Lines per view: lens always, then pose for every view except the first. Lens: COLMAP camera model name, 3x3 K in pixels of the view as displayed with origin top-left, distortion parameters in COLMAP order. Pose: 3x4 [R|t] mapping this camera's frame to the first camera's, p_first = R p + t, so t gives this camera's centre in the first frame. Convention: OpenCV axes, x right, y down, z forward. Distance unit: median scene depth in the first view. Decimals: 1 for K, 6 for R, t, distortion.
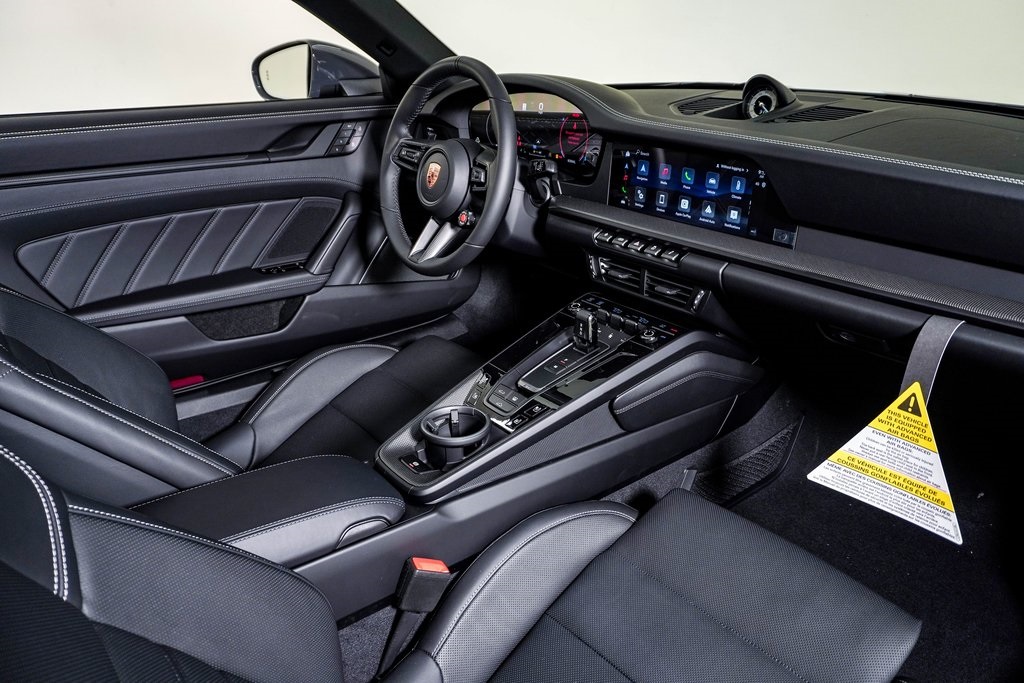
lens RADIAL K [[772.4, 0, 512.0], [0, 772.4, 341.5], [0, 0, 1]] dist [-0.051957, 0.049659]
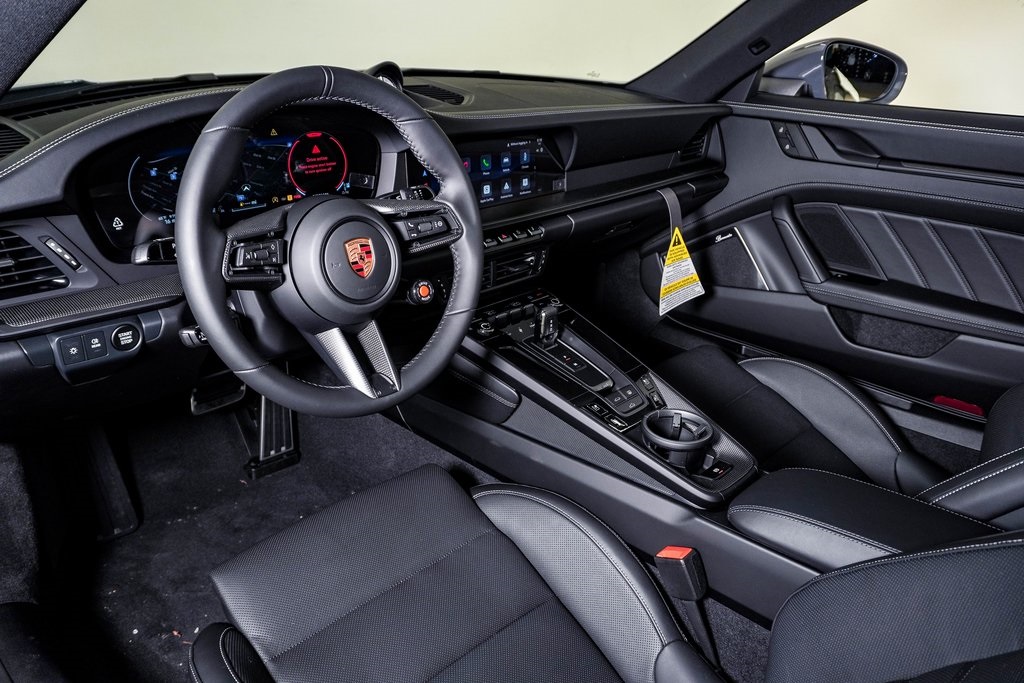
lens RADIAL K [[772.4, 0, 512.0], [0, 772.4, 341.5], [0, 0, 1]] dist [-0.051957, 0.049659]
pose [[-0.145939, -0.390096, 0.909135, -0.851792], [0.346936, 0.840430, 0.416308, -0.450086], [-0.926465, 0.376167, 0.012686, 1.084266]]
